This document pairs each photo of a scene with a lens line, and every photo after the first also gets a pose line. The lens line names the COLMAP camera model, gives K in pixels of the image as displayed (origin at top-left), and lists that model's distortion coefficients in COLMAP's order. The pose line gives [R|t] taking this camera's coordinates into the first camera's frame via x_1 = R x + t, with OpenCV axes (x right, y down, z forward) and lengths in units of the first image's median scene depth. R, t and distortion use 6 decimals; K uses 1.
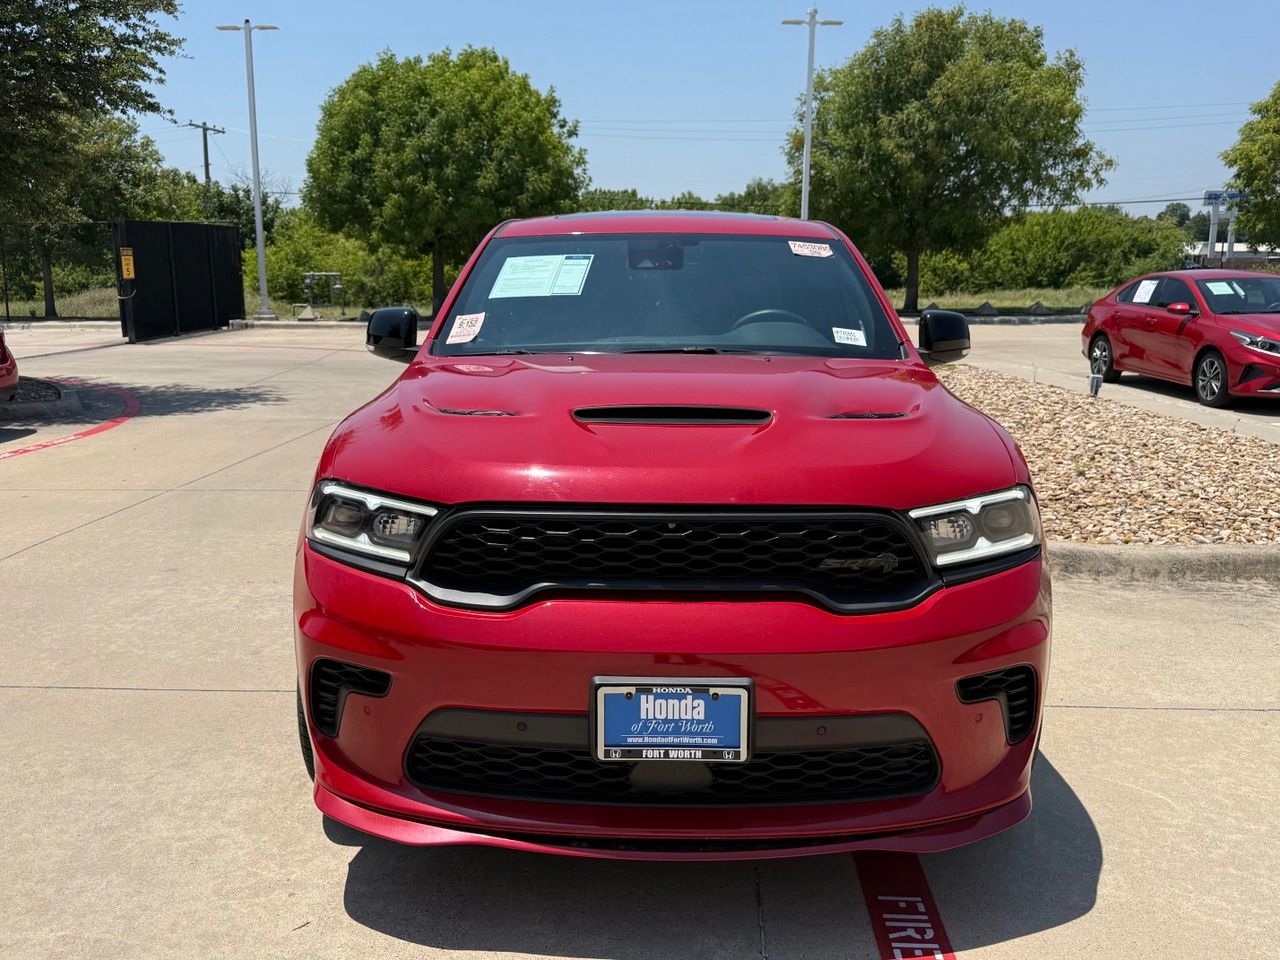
lens RADIAL K [[1103.2, 0, 632.3], [0, 1103.2, 476.3], [0, 0, 1]] dist [0.049113, -0.025044]
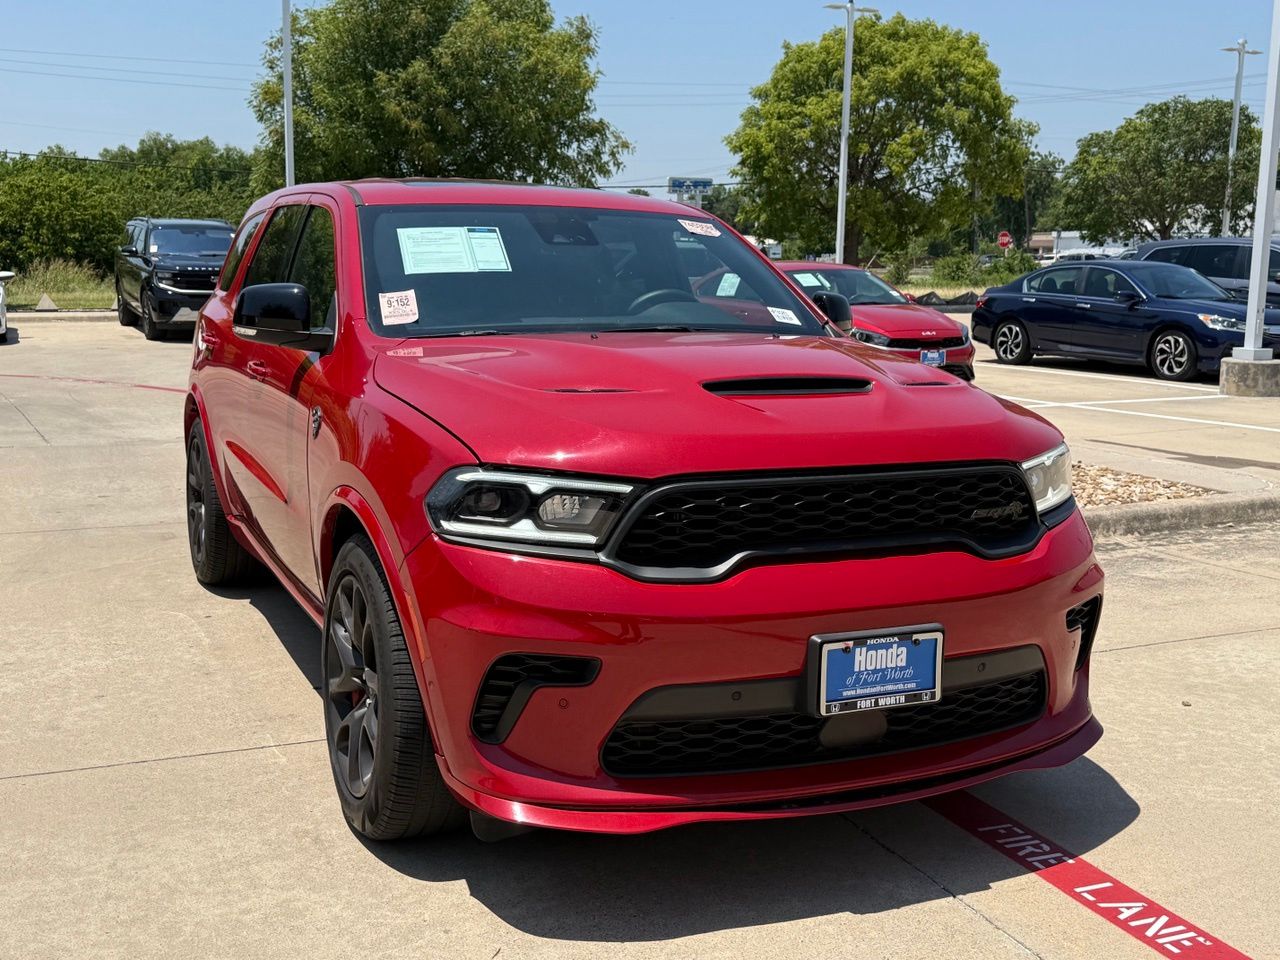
lens RADIAL K [[1335.3, 0, 628.7], [0, 1335.3, 489.0], [0, 0, 1]] dist [0.092770, 0.000000]
pose [[0.912388, -0.055916, 0.405489, -0.641905], [0.061095, 0.998132, 0.000170, 0.031965], [-0.404741, 0.024618, 0.914100, -0.068530]]
